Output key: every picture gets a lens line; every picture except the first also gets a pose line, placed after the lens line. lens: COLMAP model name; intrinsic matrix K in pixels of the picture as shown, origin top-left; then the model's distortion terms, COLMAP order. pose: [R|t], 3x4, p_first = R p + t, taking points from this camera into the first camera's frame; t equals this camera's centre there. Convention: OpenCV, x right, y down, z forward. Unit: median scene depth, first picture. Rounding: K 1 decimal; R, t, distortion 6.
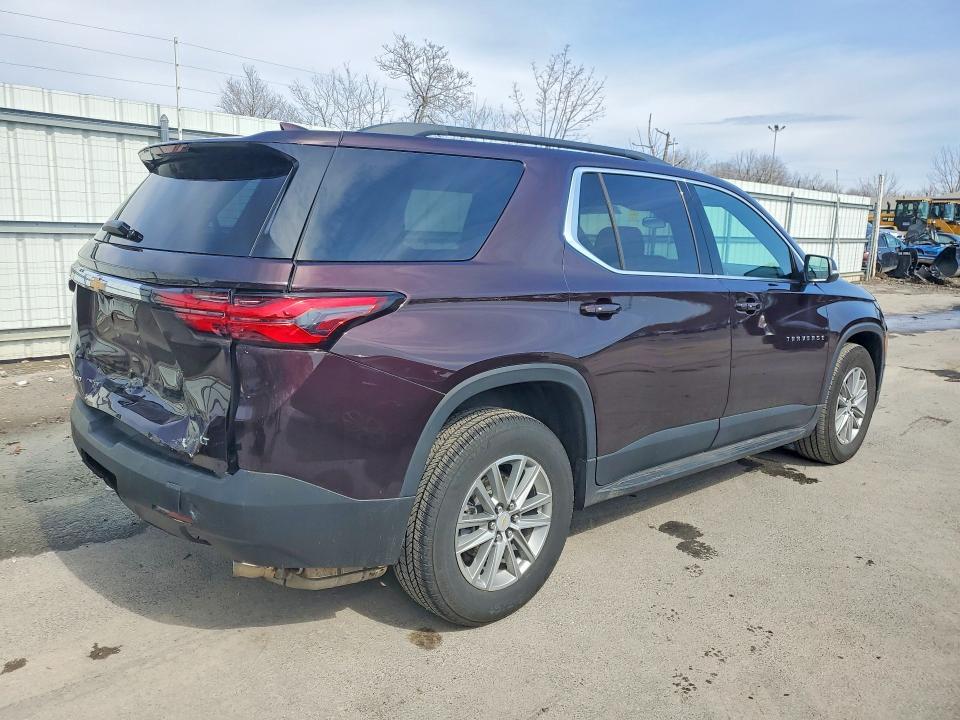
lens RADIAL K [[757.6, 0, 480.0], [0, 757.6, 360.0], [0, 0, 1]] dist [-0.049340, 0.002105]
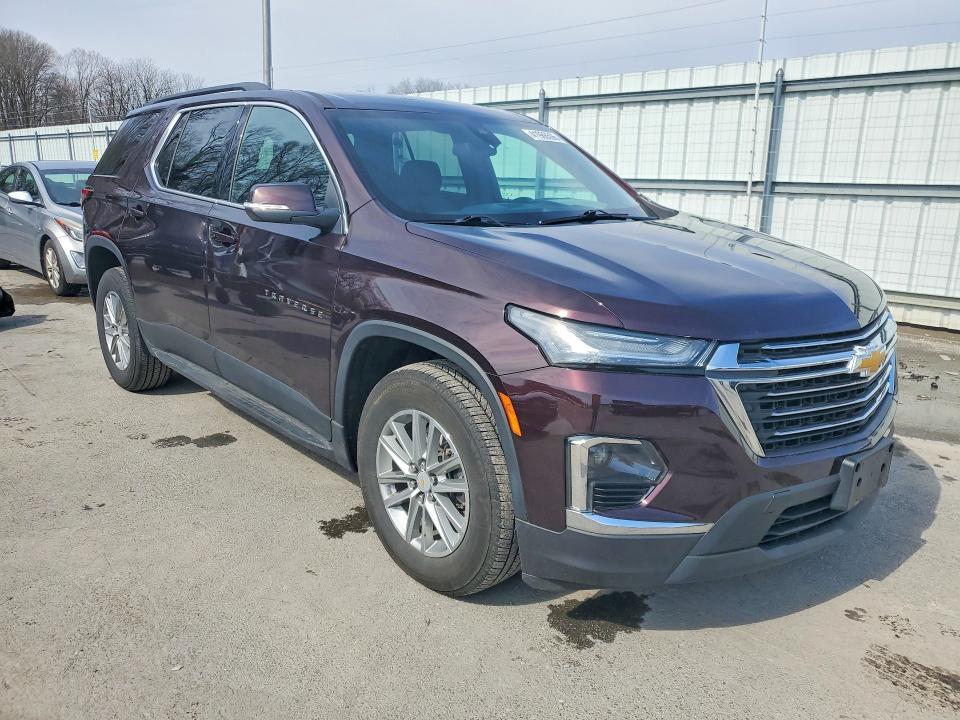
lens RADIAL K [[766.7, 0, 480.0], [0, 766.7, 360.0], [0, 0, 1]] dist [0.004491, 0.003095]
pose [[-0.009608, 0.212838, -0.977040, 0.882838], [-0.191656, 0.958579, 0.210701, -0.131552], [0.981415, 0.189280, 0.031582, 0.873666]]
